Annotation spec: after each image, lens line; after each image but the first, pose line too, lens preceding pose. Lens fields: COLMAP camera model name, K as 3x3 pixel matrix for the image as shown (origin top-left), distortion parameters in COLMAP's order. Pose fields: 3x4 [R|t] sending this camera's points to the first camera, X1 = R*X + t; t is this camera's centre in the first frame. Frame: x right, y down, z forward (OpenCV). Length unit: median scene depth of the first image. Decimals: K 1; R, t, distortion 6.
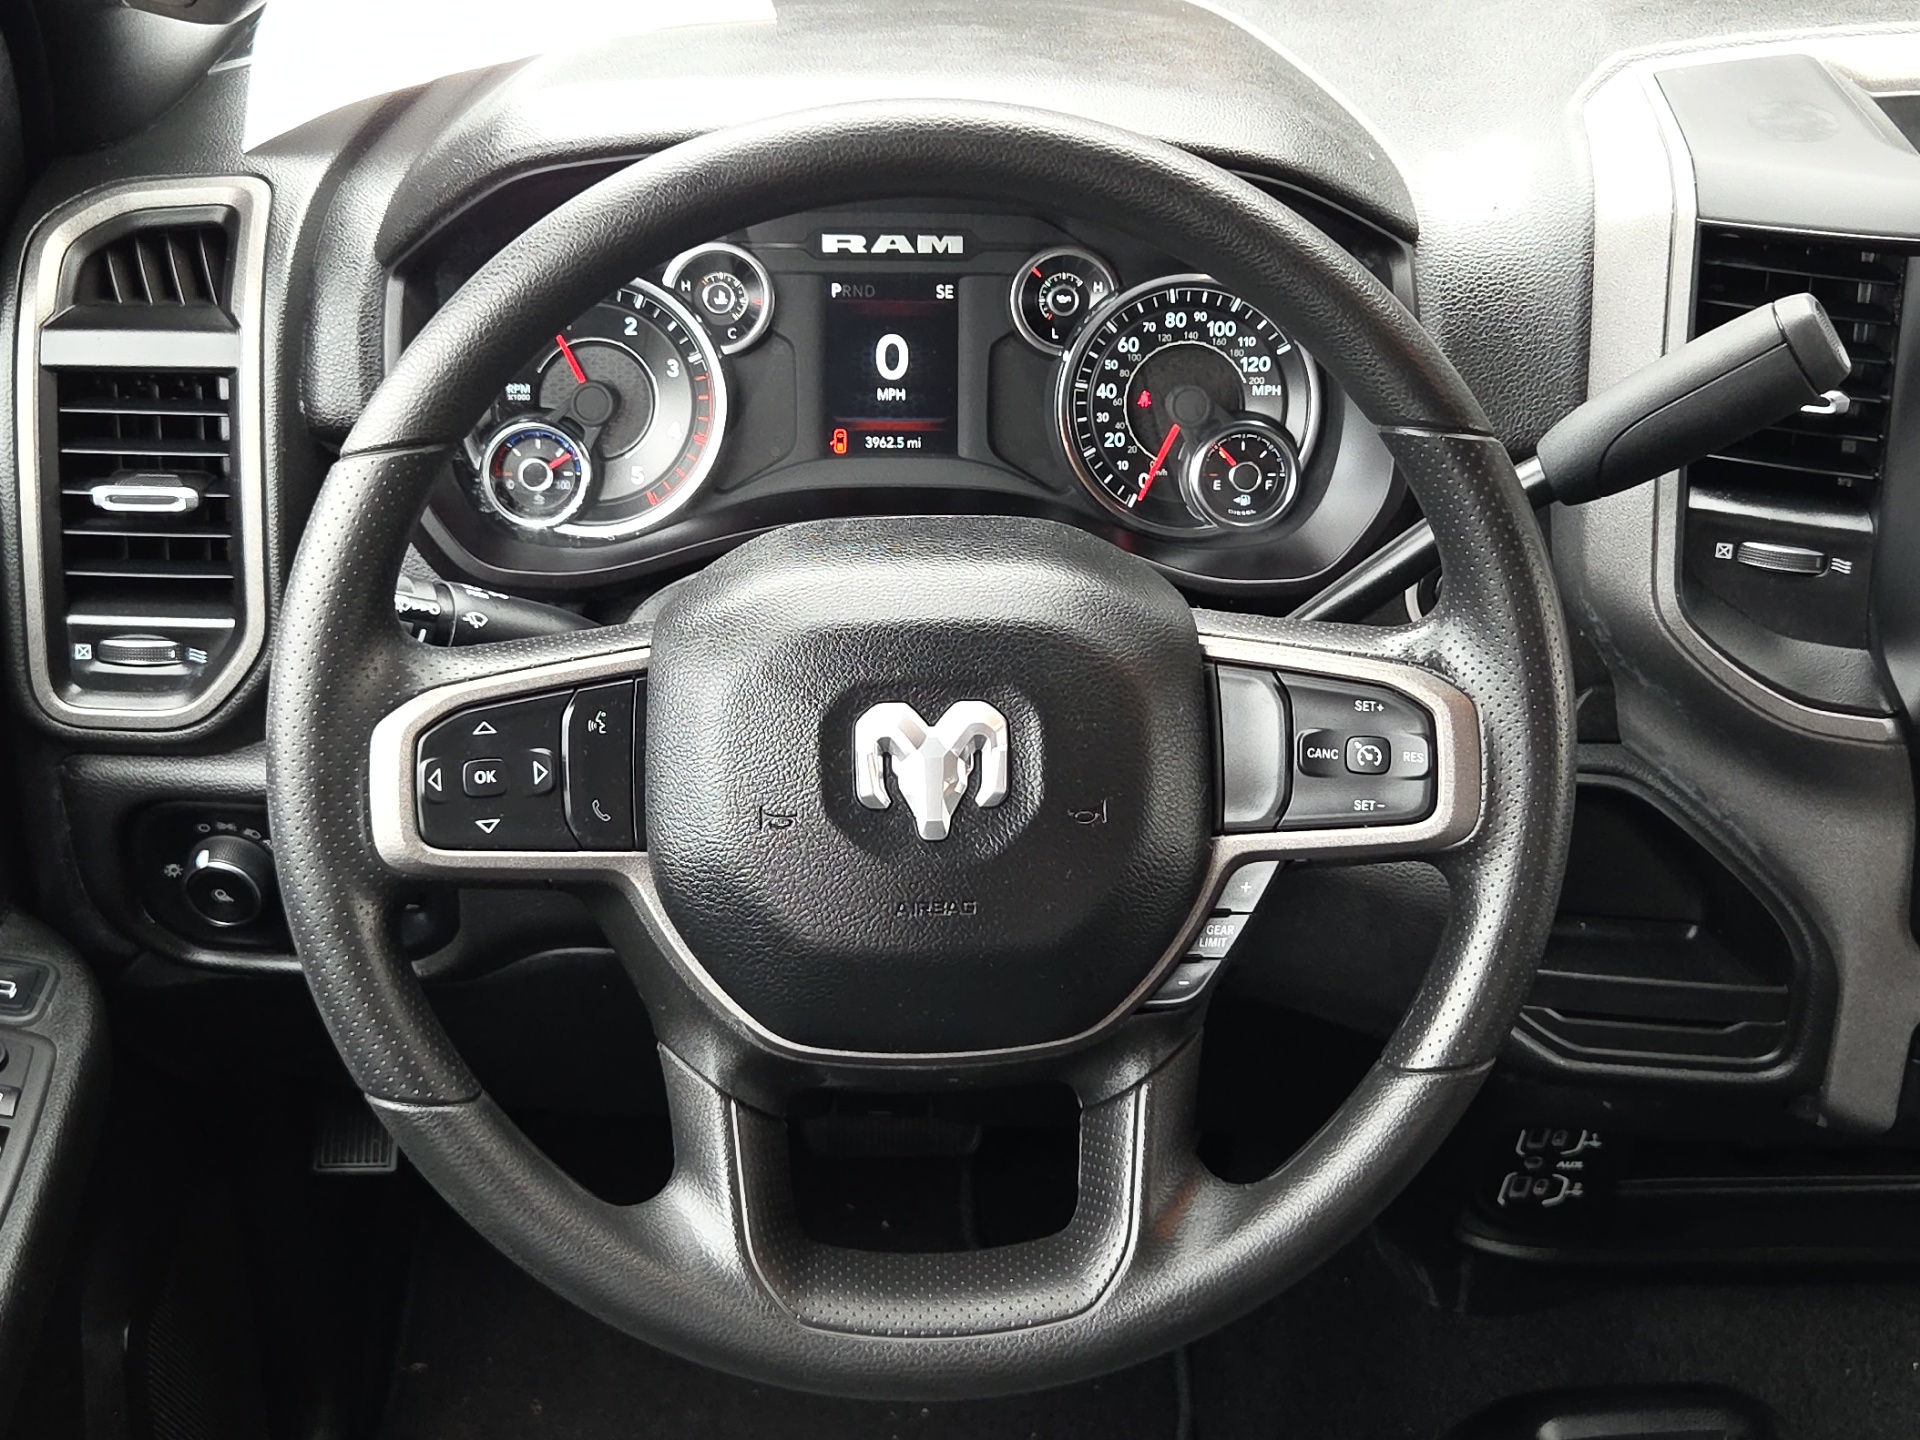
lens RADIAL K [[2534.5, 0, 960.0], [0, 2534.5, 720.0], [0, 0, 1]] dist [0.007430, -0.045000]
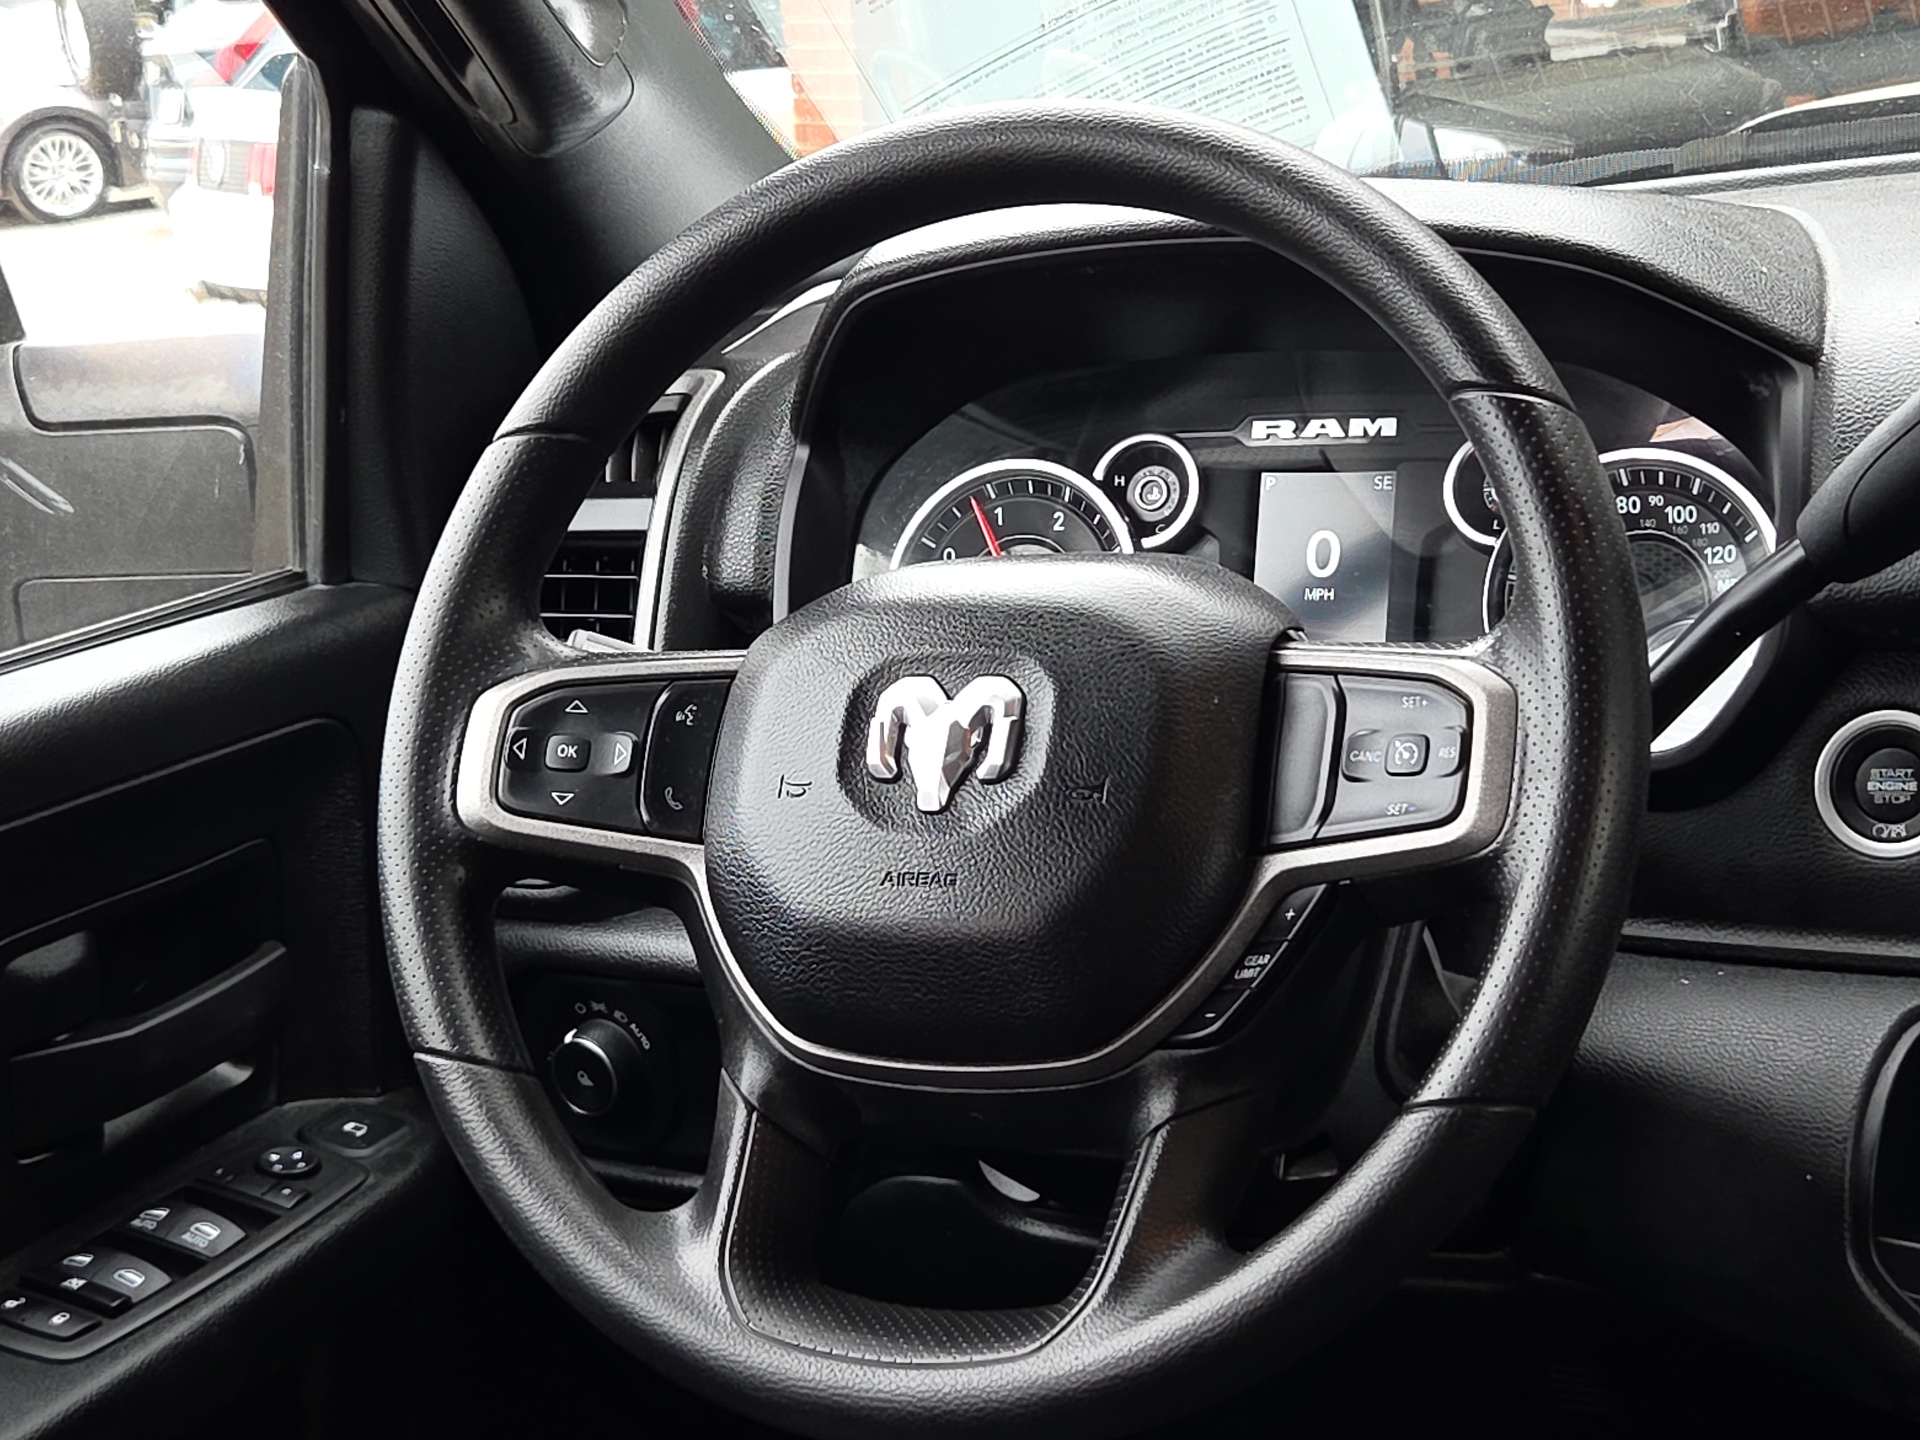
lens RADIAL K [[3407.6, 0, 958.1], [0, 3407.6, 713.6], [0, 0, 1]] dist [0.032788, -0.253581]
pose [[0.872592, 0.004589, -0.488429, 0.455429], [-0.156420, 0.949921, -0.270523, 0.260895], [0.462727, 0.312457, 0.829611, -0.048402]]
